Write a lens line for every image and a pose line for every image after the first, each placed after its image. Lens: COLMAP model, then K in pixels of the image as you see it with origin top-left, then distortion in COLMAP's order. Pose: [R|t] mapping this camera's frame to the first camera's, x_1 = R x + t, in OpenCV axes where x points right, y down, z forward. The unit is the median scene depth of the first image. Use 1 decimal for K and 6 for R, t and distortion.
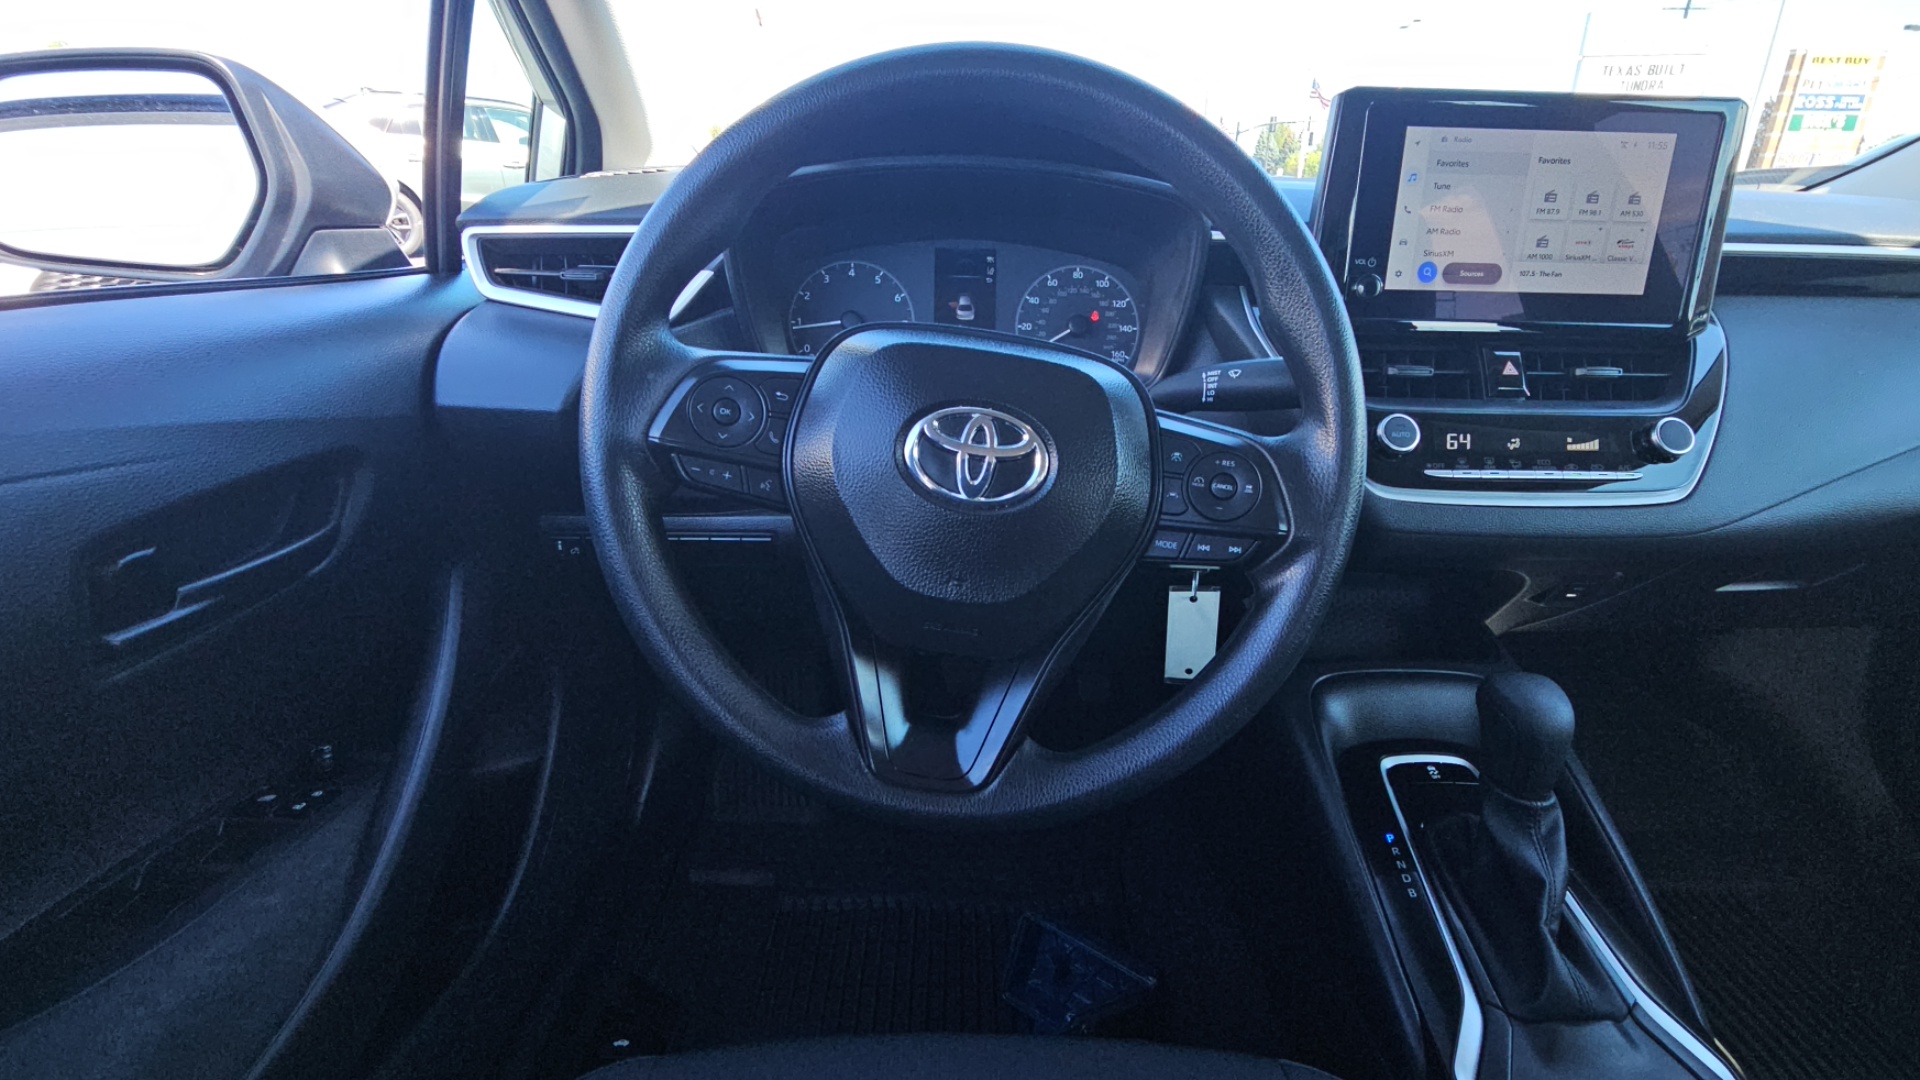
lens RADIAL K [[856.6, 0, 978.1], [0, 856.6, 547.6], [0, 0, 1]] dist [0.007578, -0.006829]
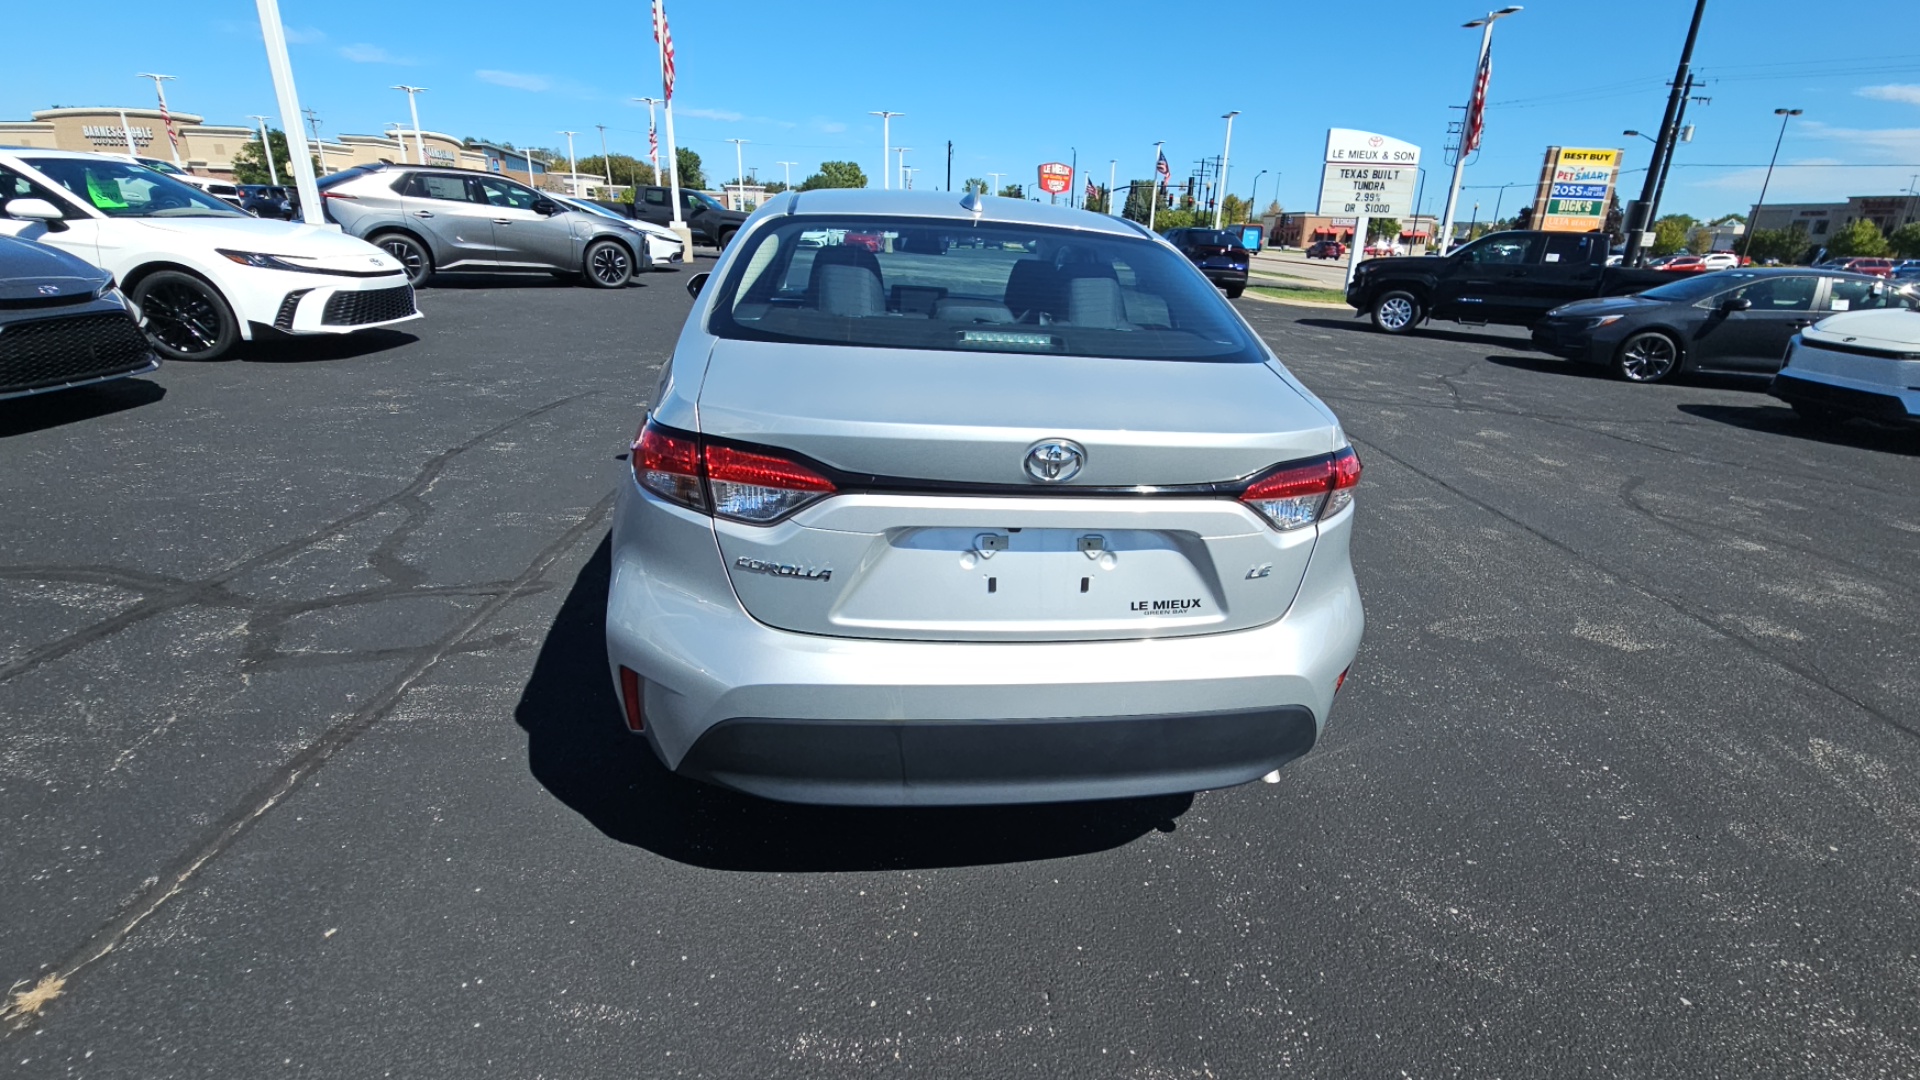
lens RADIAL K [[856.6, 0, 979.4], [0, 856.6, 540.6], [0, 0, 1]] dist [0.007578, -0.006829]
pose [[0.991474, -0.006537, 0.130142, 0.177321], [0.013126, 0.998671, -0.049833, 1.874500], [-0.129644, 0.051116, 0.990242, -5.888301]]
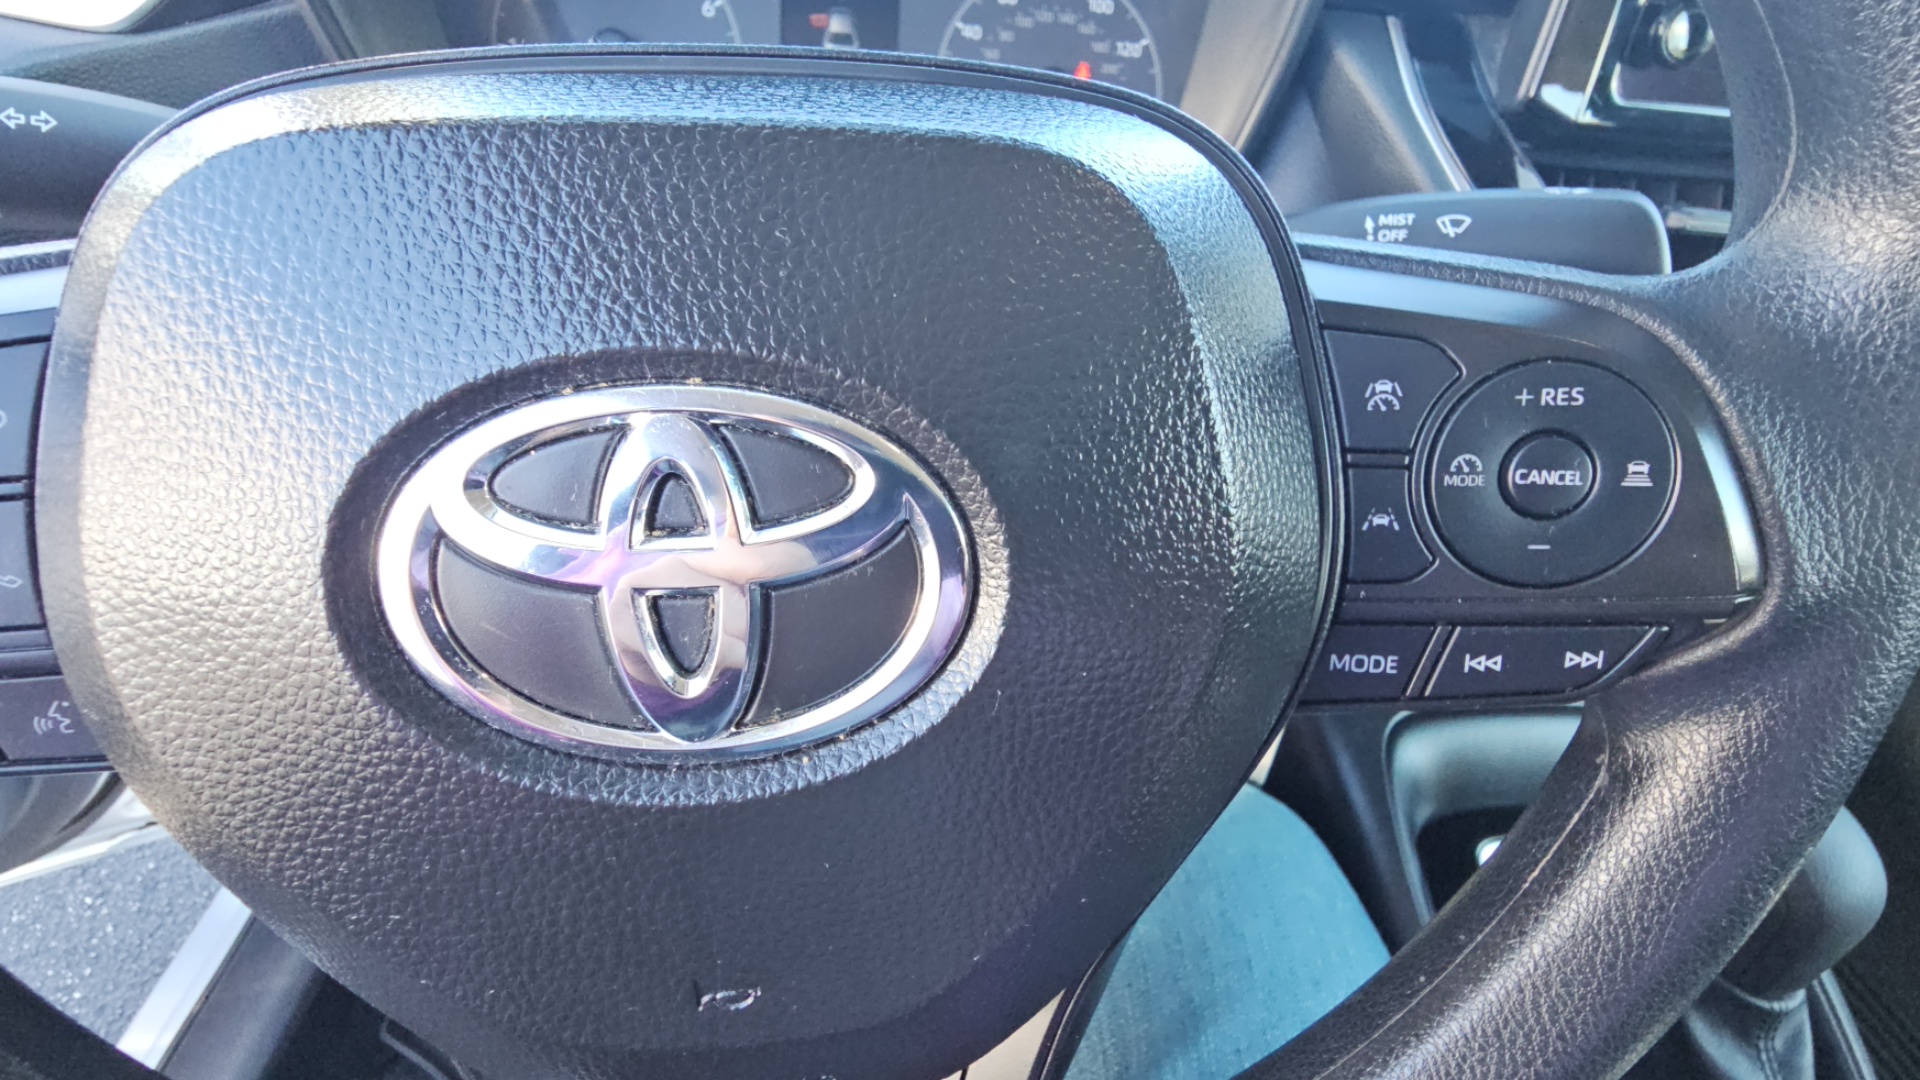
lens RADIAL K [[856.6, 0, 977.2], [0, 856.6, 546.6], [0, 0, 1]] dist [0.007578, -0.006829]
pose [[0.997124, 0.019904, 0.073131, 0.044546], [-0.035933, 0.973712, 0.224931, -0.120417], [-0.066731, -0.226912, 0.971626, 0.506940]]
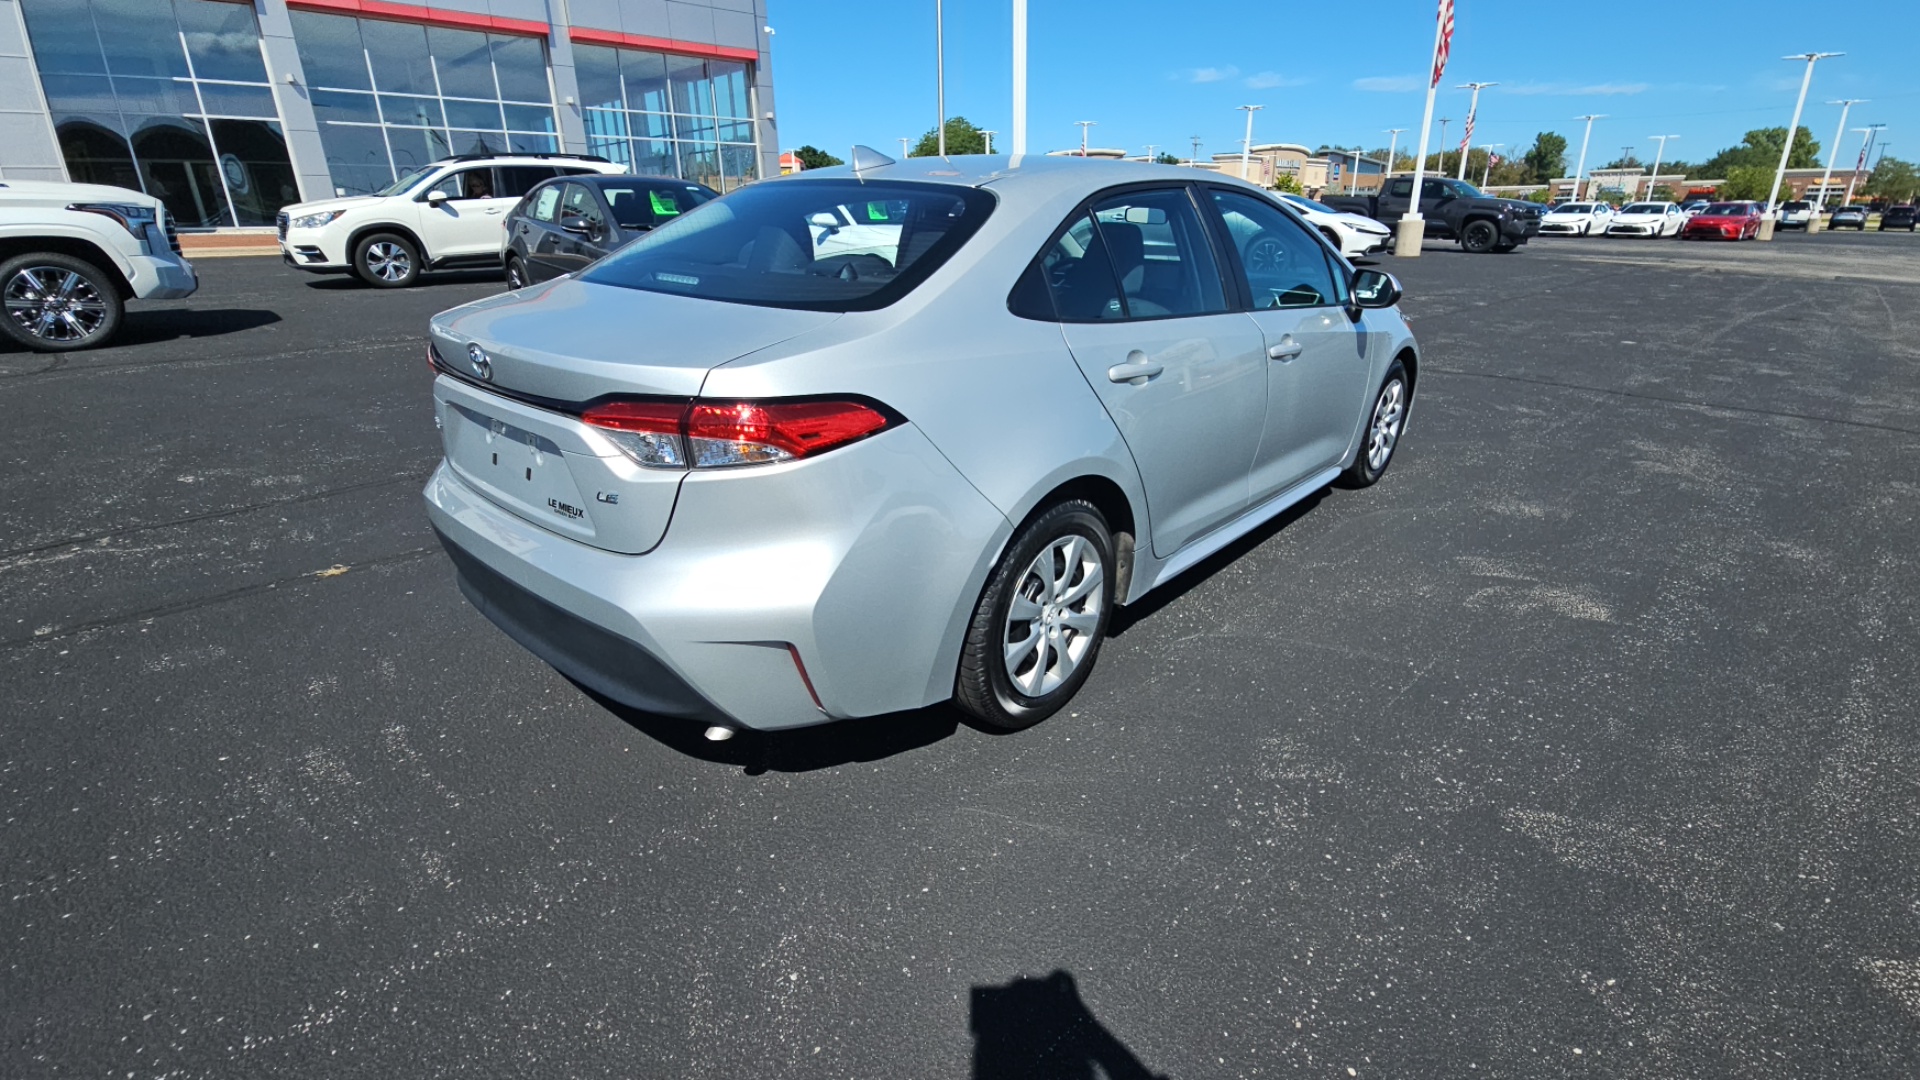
lens RADIAL K [[856.6, 0, 978.5], [0, 856.6, 539.0], [0, 0, 1]] dist [0.007578, -0.006829]
pose [[0.744527, 0.230623, -0.626493, 4.181192], [-0.253915, 0.965732, 0.053749, 1.519714], [0.617420, 0.119059, 0.777572, -4.719475]]
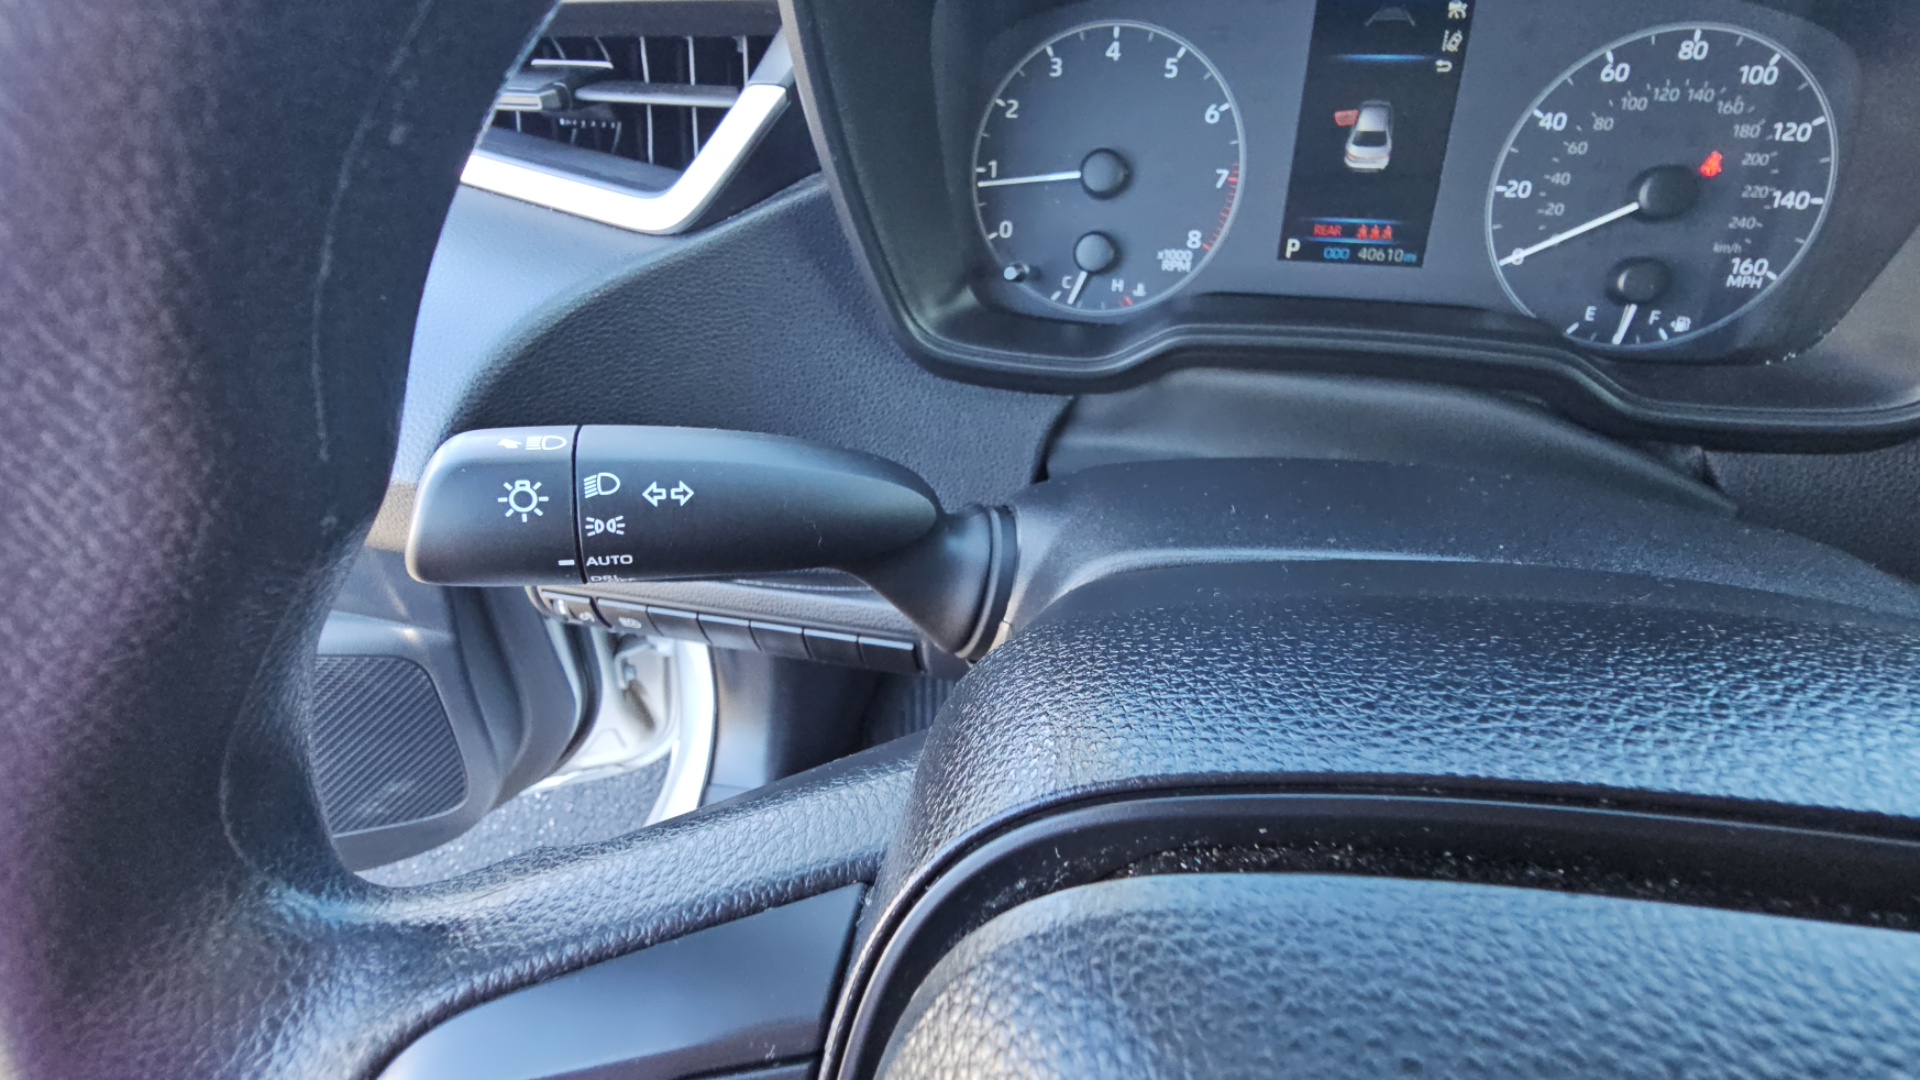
lens RADIAL K [[856.6, 0, 984.4], [0, 856.6, 551.1], [0, 0, 1]] dist [0.007578, -0.006829]
pose [[0.966643, 0.119787, -0.226391, -0.098750], [-0.044565, 0.949074, 0.311884, -0.259249], [0.252221, -0.291391, 0.922754, 0.611883]]
